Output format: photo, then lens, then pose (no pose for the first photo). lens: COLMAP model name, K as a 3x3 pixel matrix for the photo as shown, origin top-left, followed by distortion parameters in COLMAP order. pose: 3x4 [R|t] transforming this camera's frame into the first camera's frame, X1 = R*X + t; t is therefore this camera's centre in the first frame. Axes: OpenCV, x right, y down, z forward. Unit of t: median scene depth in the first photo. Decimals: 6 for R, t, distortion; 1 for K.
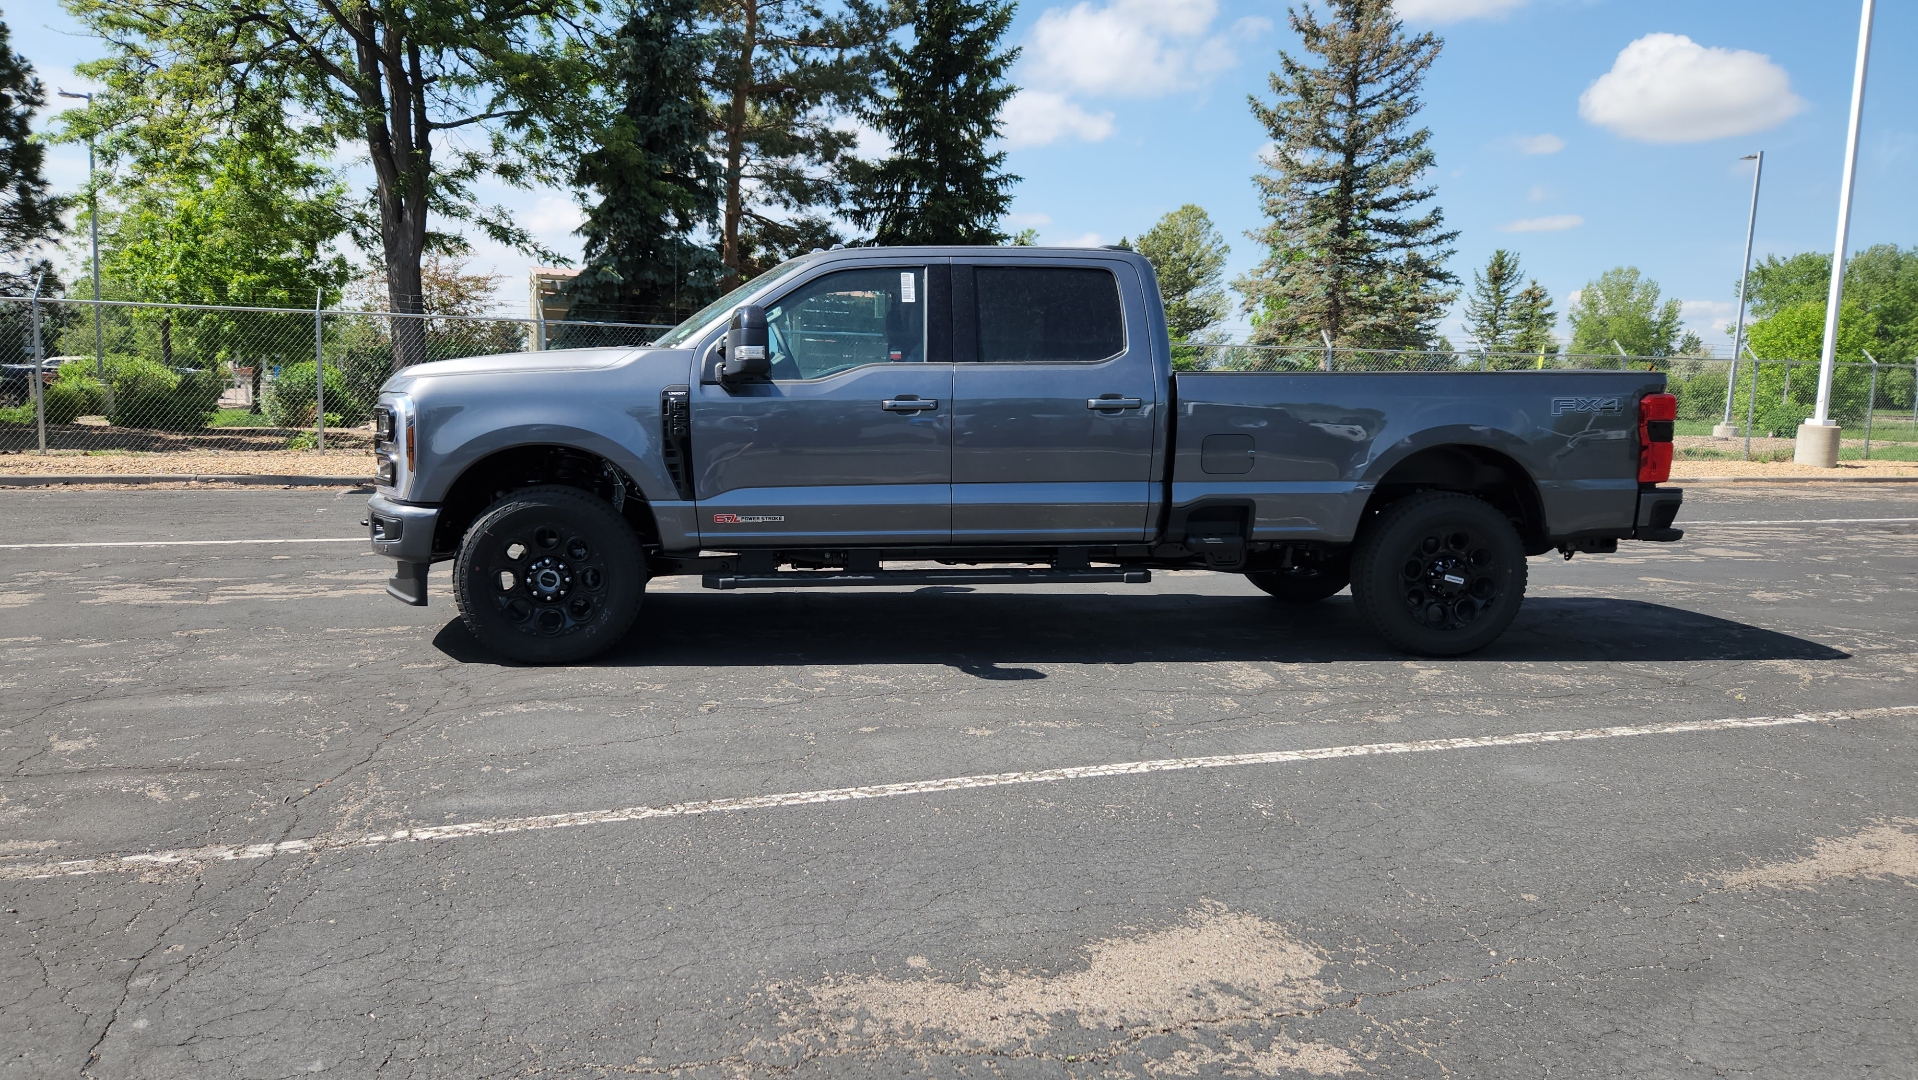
lens RADIAL K [[1279.5, 0, 921.6], [0, 1279.5, 522.7], [0, 0, 1]] dist [0.072449, -0.060263]
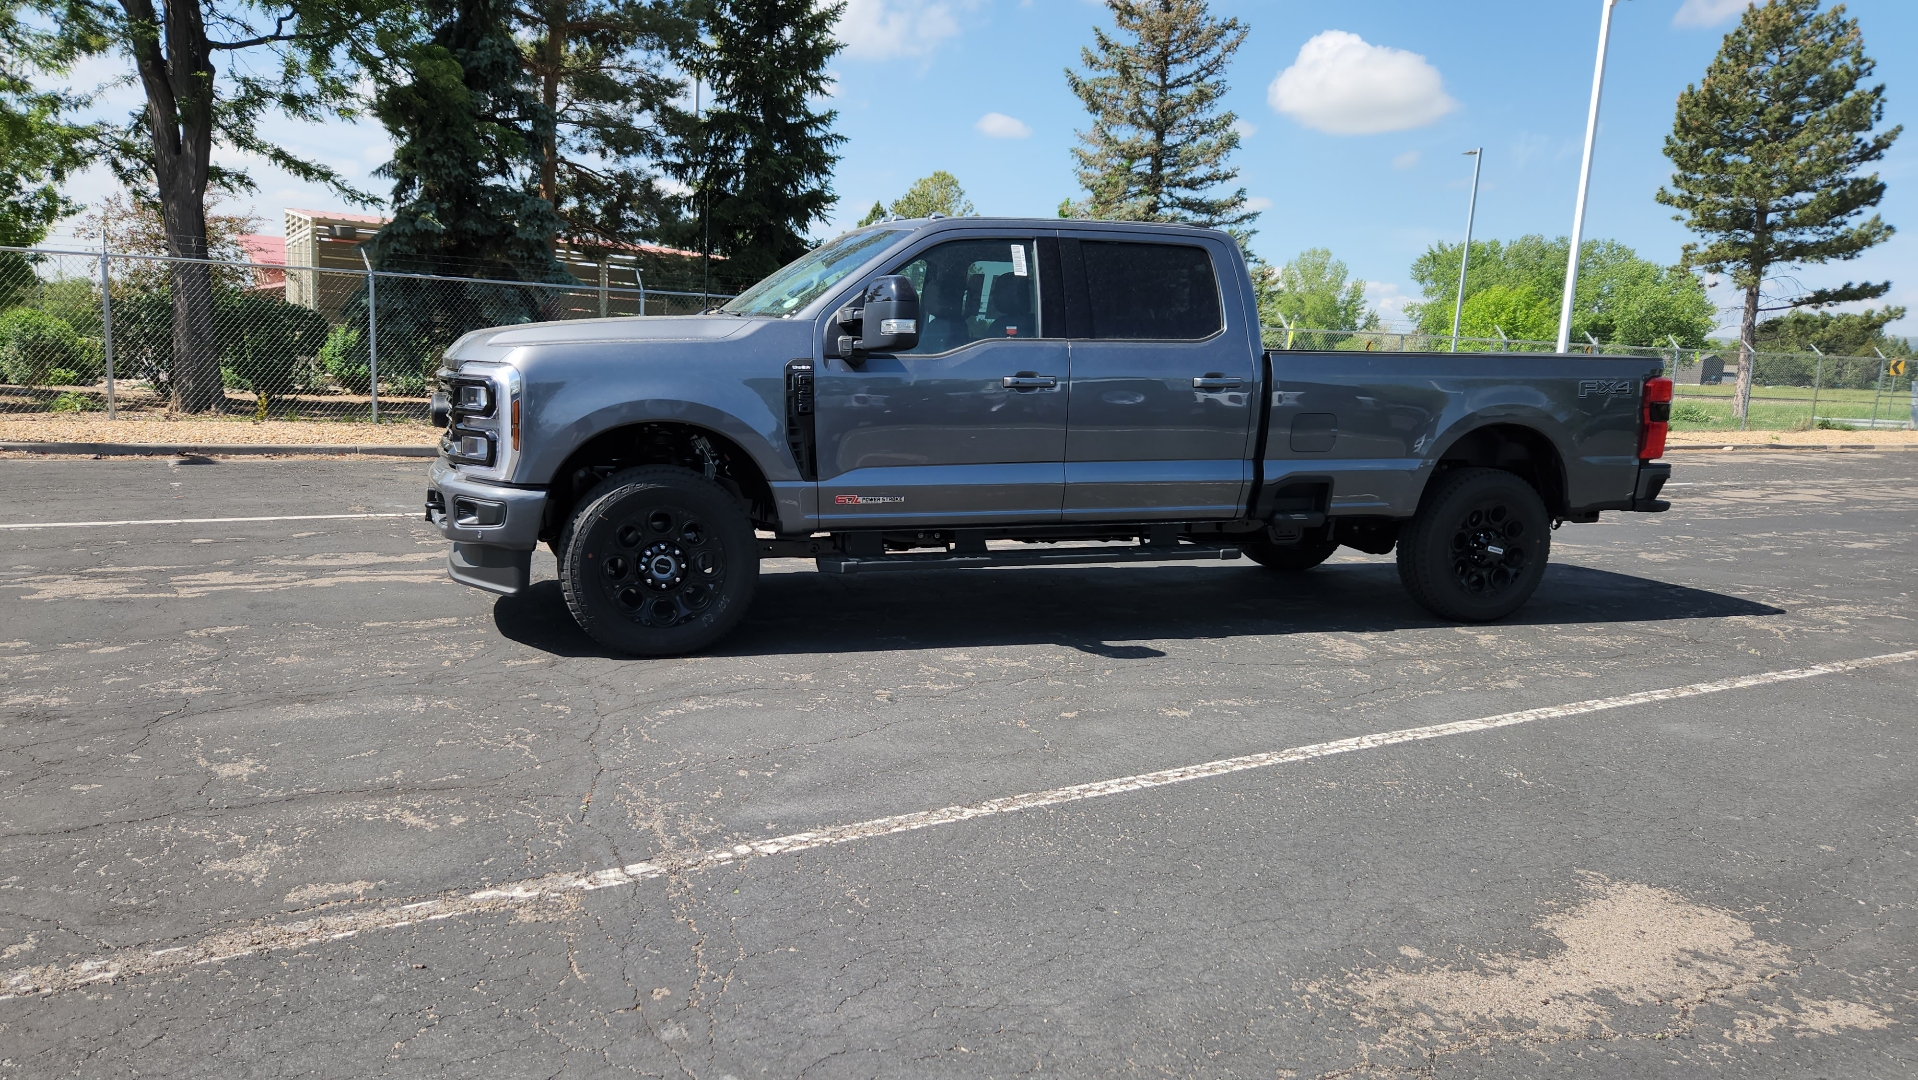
lens RADIAL K [[1281.6, 0, 917.4], [0, 1281.6, 547.5], [0, 0, 1]] dist [0.072792, -0.059350]
pose [[0.979262, -0.014560, 0.202076, -0.283747], [0.005055, 0.998860, 0.047473, -0.012028], [-0.202537, -0.045467, 0.978218, 0.048736]]
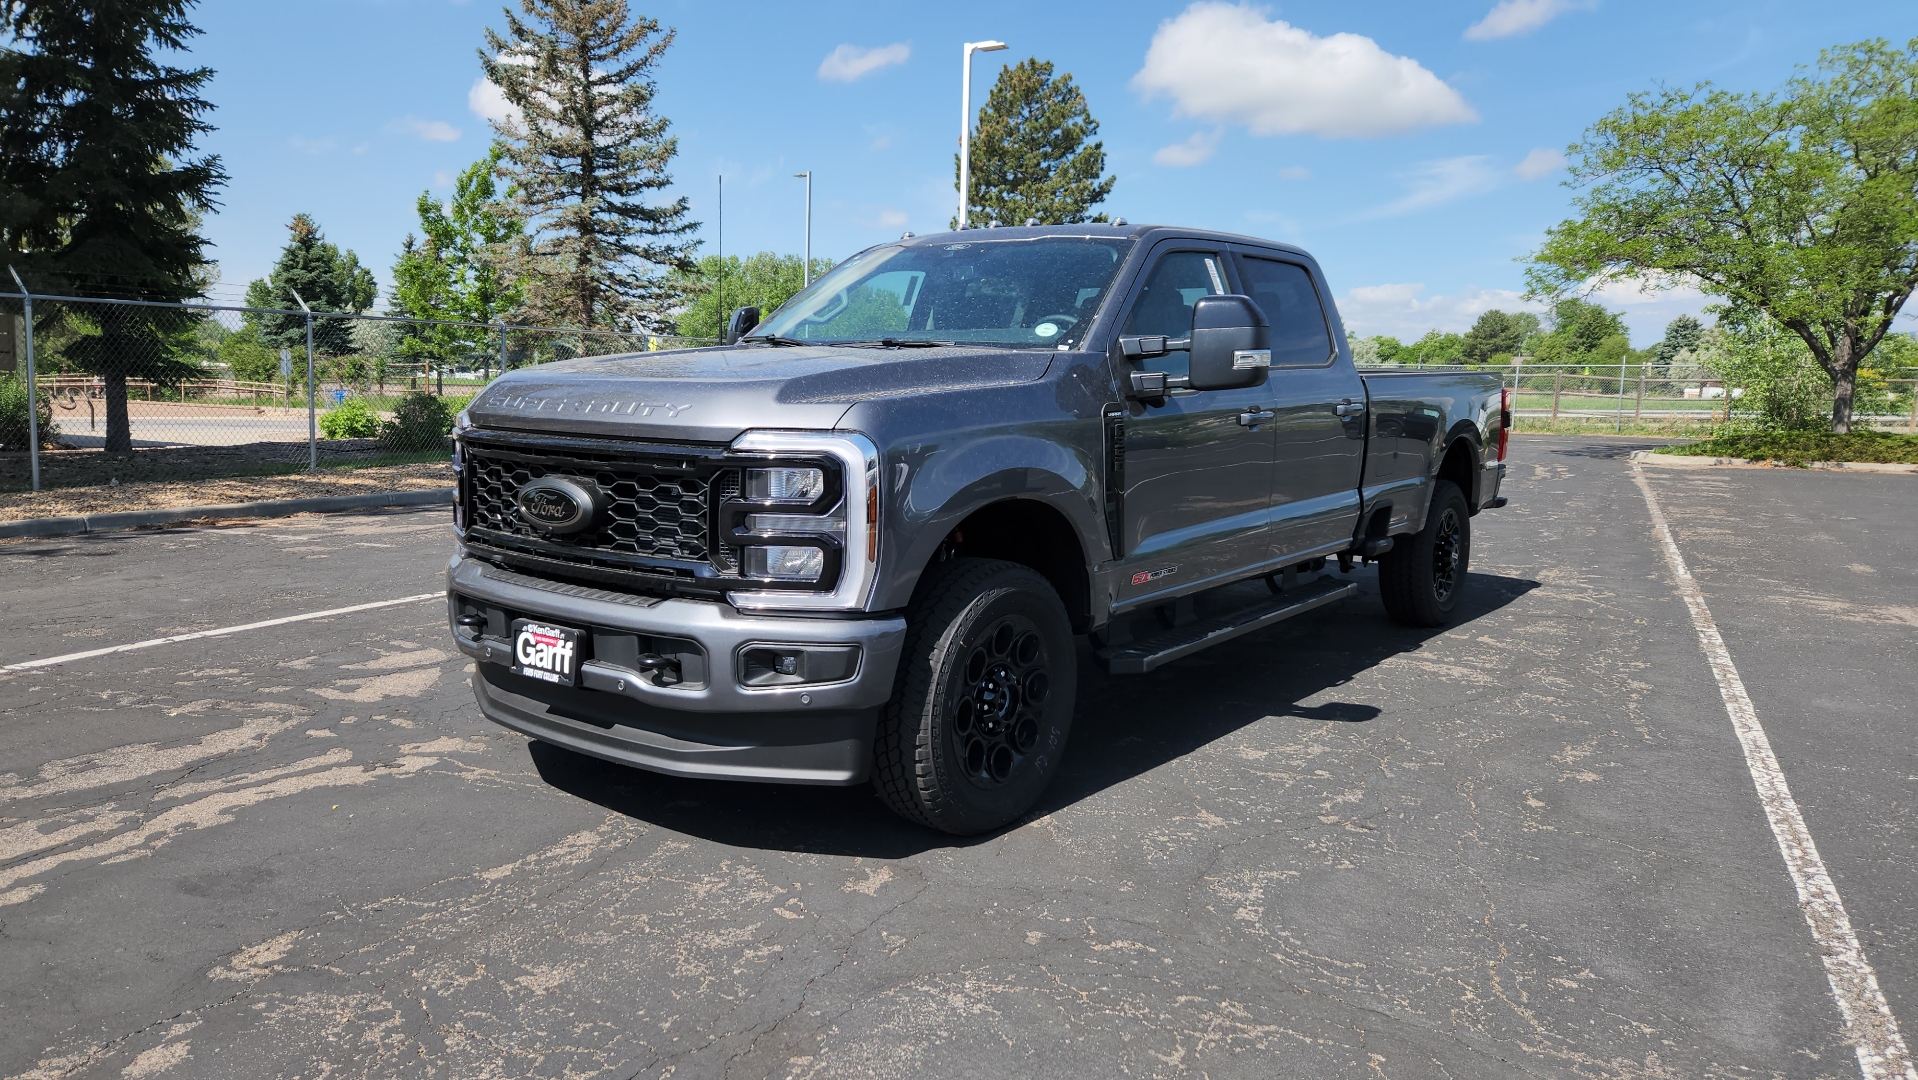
lens RADIAL K [[1285.4, 0, 927.1], [0, 1285.4, 532.8], [0, 0, 1]] dist [0.076915, -0.067815]
pose [[0.713477, -0.093787, 0.694373, -0.734019], [0.078080, 0.995471, 0.054227, -0.077186], [-0.696314, 0.015526, 0.717569, 0.524010]]
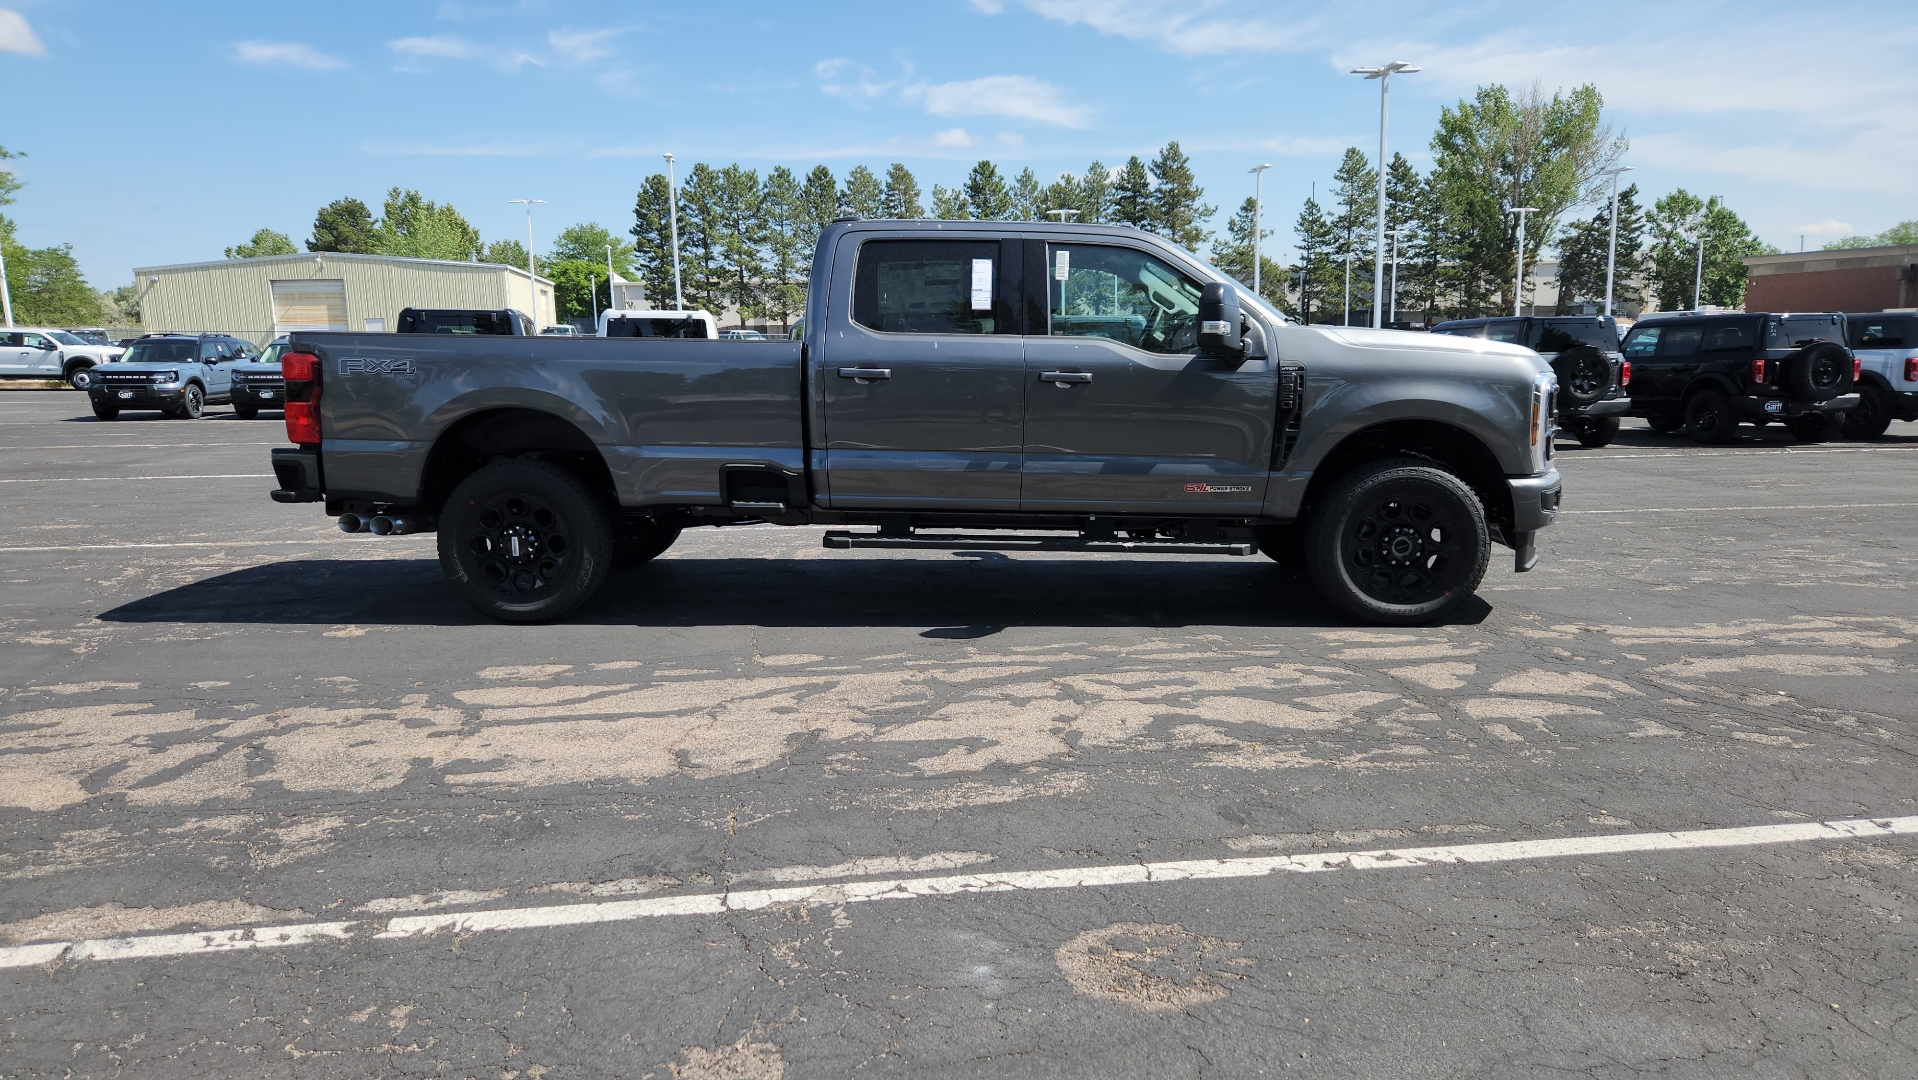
lens RADIAL K [[1280.6, 0, 937.1], [0, 1280.6, 548.0], [0, 0, 1]] dist [0.078222, -0.067333]
pose [[-0.985506, -0.043490, 0.163969, -0.119493], [0.002286, 0.963085, 0.269186, -0.268792], [-0.169623, 0.265660, -0.949027, 2.287158]]
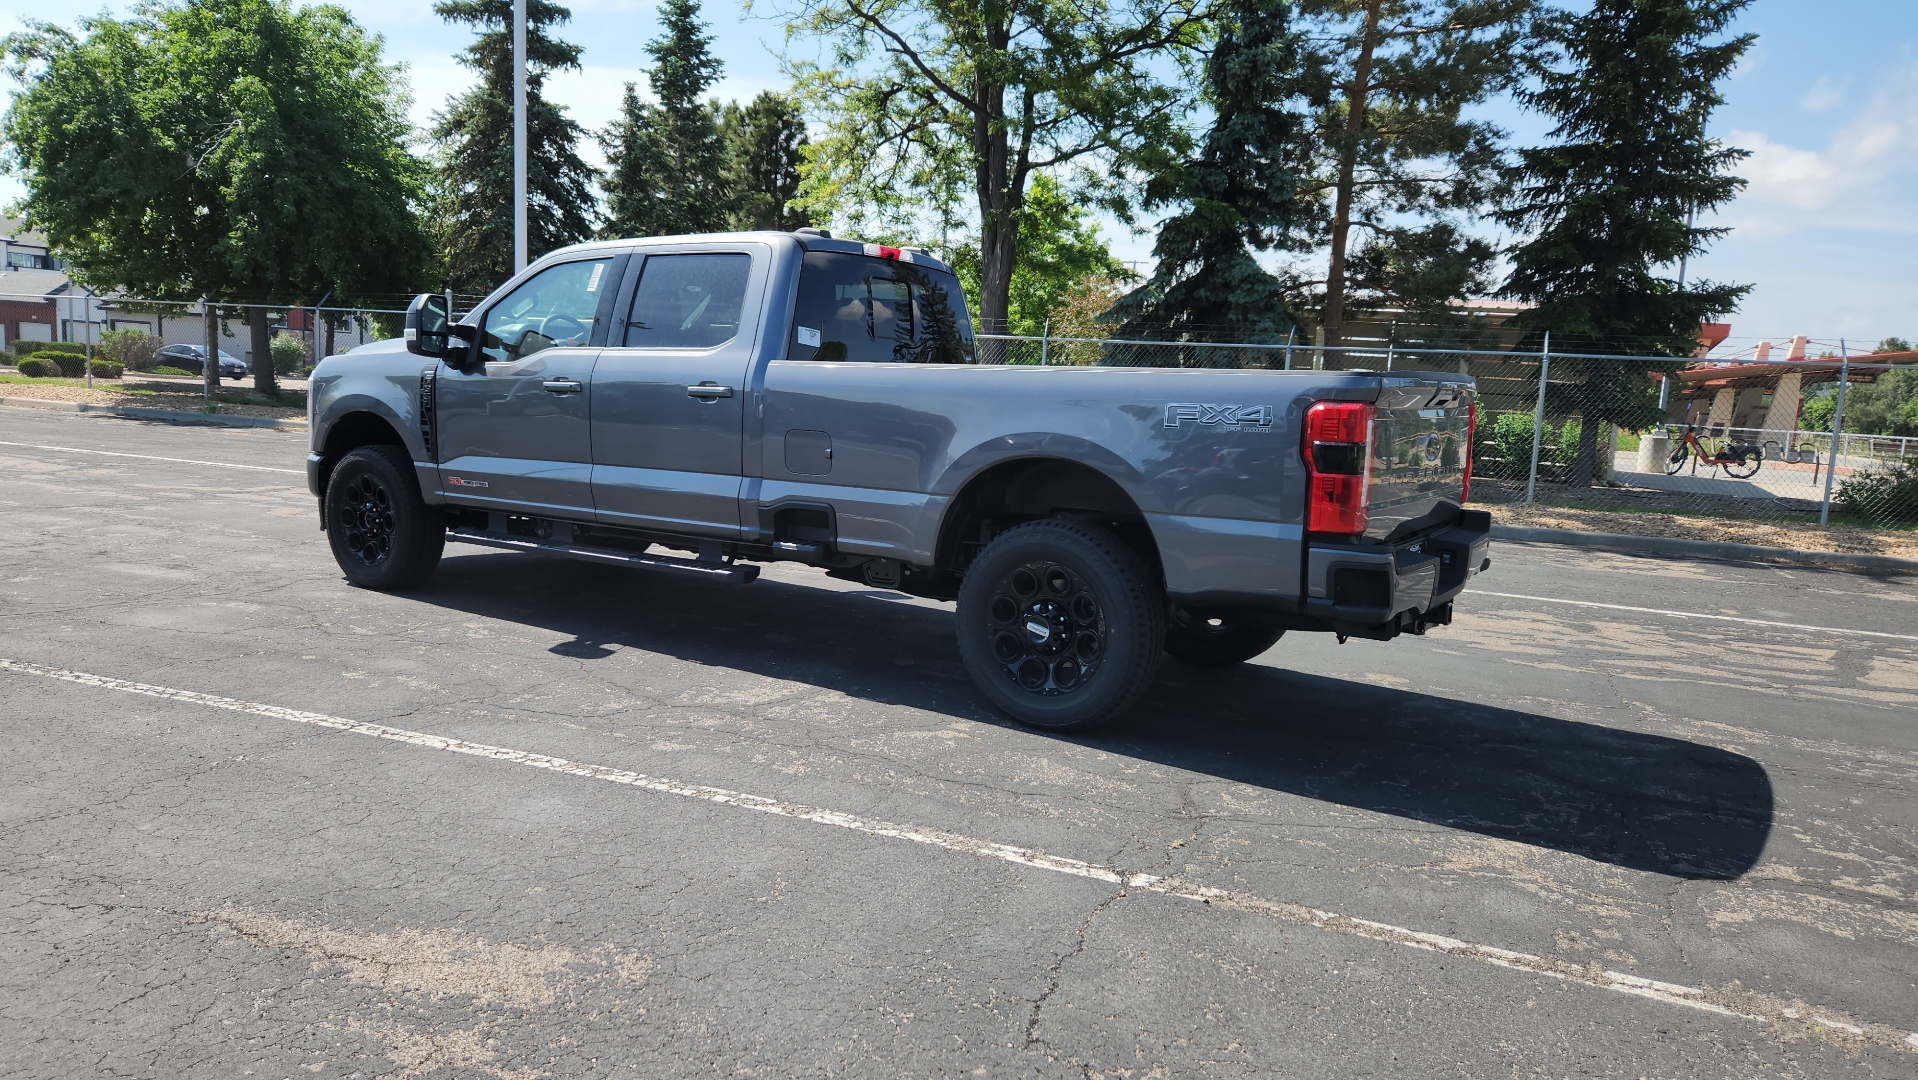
lens RADIAL K [[1273.6, 0, 921.6], [0, 1273.6, 532.3], [0, 0, 1]] dist [0.074924, -0.060797]
pose [[0.756375, 0.094035, -0.647344, 0.886131], [-0.105019, 0.994233, 0.021718, -0.025341], [0.645653, 0.051557, 0.761888, 0.375493]]
